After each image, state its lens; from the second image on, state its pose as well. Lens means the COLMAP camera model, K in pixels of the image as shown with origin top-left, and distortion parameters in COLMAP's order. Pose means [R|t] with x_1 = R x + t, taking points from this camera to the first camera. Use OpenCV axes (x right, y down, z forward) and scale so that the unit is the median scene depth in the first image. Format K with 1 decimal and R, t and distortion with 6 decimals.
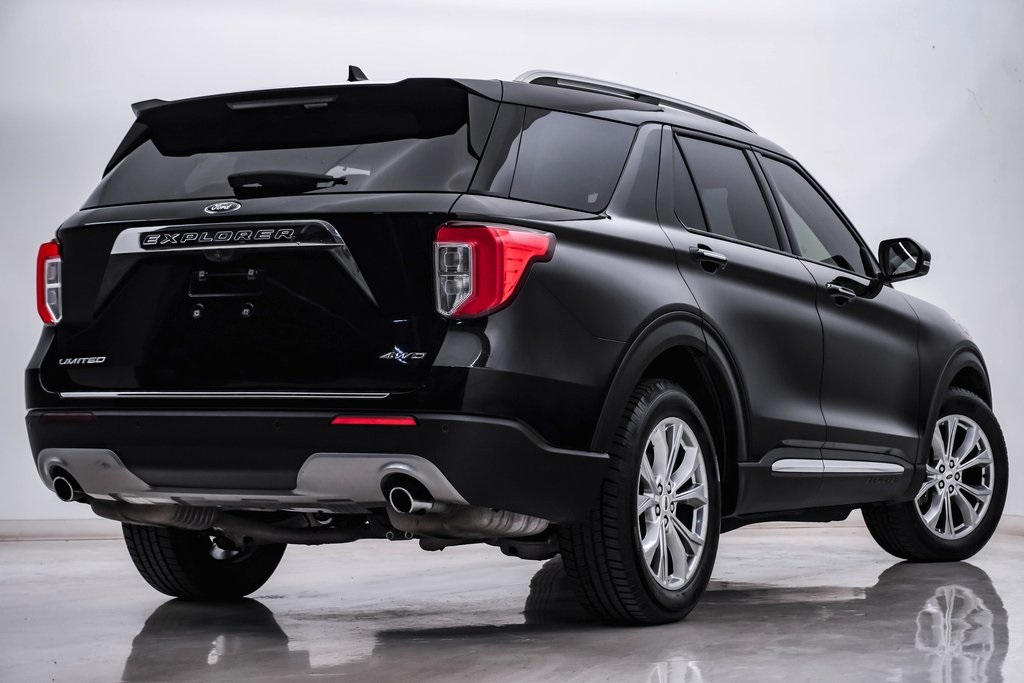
lens RADIAL K [[2174.1, 0, 510.8], [0, 2174.1, 343.4], [0, 0, 1]] dist [0.022440, 0.000000]
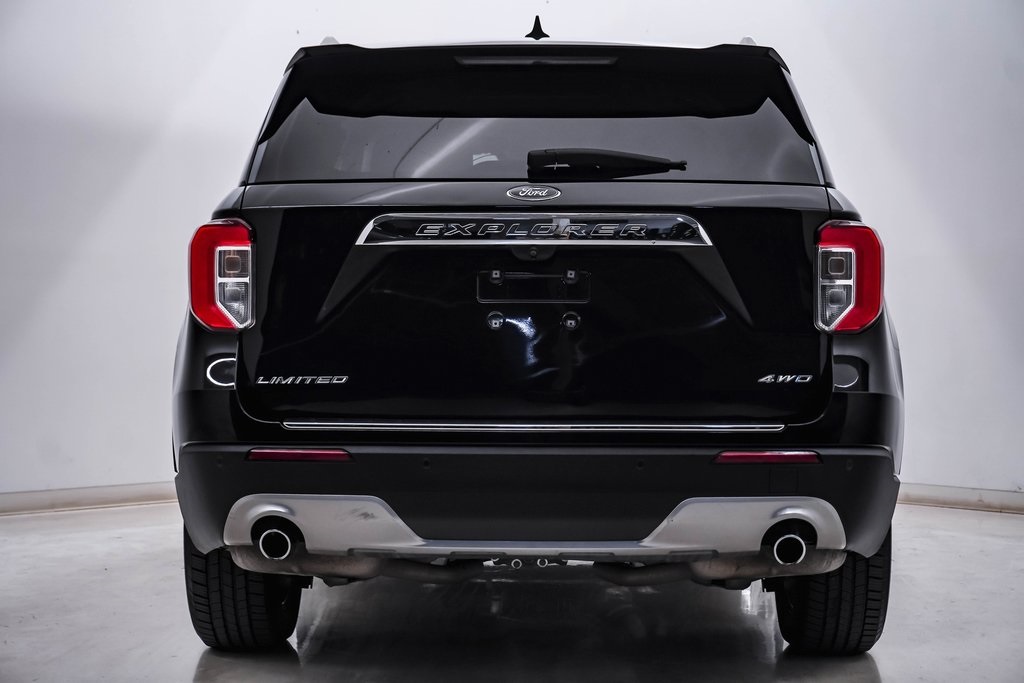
lens RADIAL K [[1994.4, 0, 510.7], [0, 1994.4, 346.2], [0, 0, 1]] dist [0.095460, 0.000000]
pose [[0.886131, -0.012133, 0.463275, -0.462037], [-0.012875, 0.998627, 0.050782, -0.041325], [-0.463255, -0.050965, 0.884758, 0.331685]]
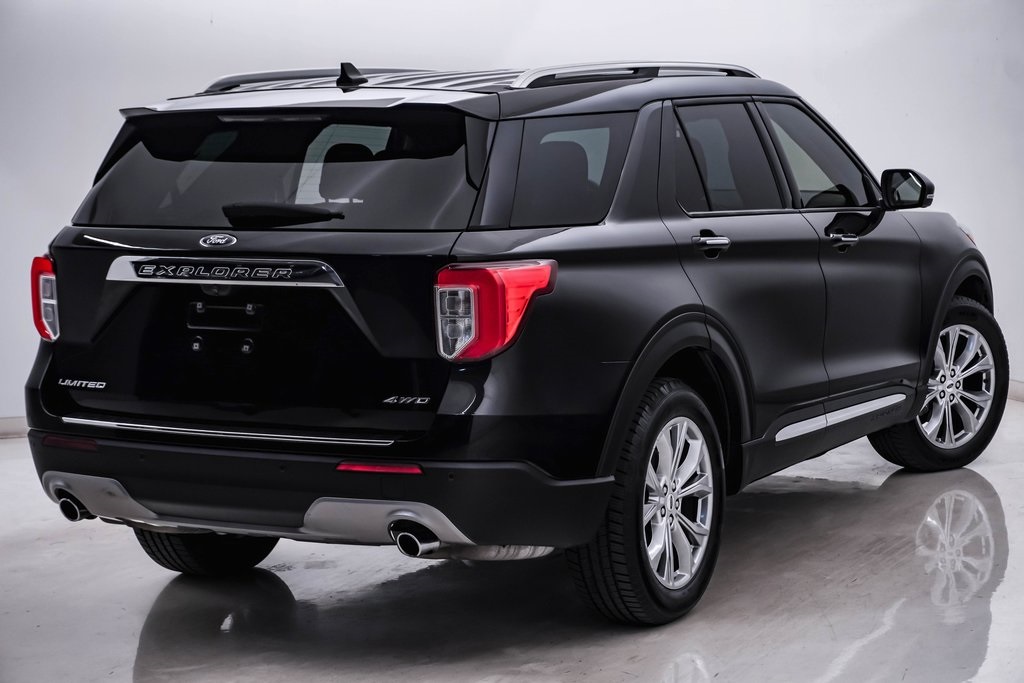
lens RADIAL K [[2174.1, 0, 508.7], [0, 2174.1, 349.0], [0, 0, 1]] dist [0.022440, 0.000000]
pose [[0.999772, -0.021289, 0.001539, -0.003627], [0.020852, 0.989571, 0.142532, -0.144730], [-0.004557, -0.142467, 0.989789, 0.018811]]
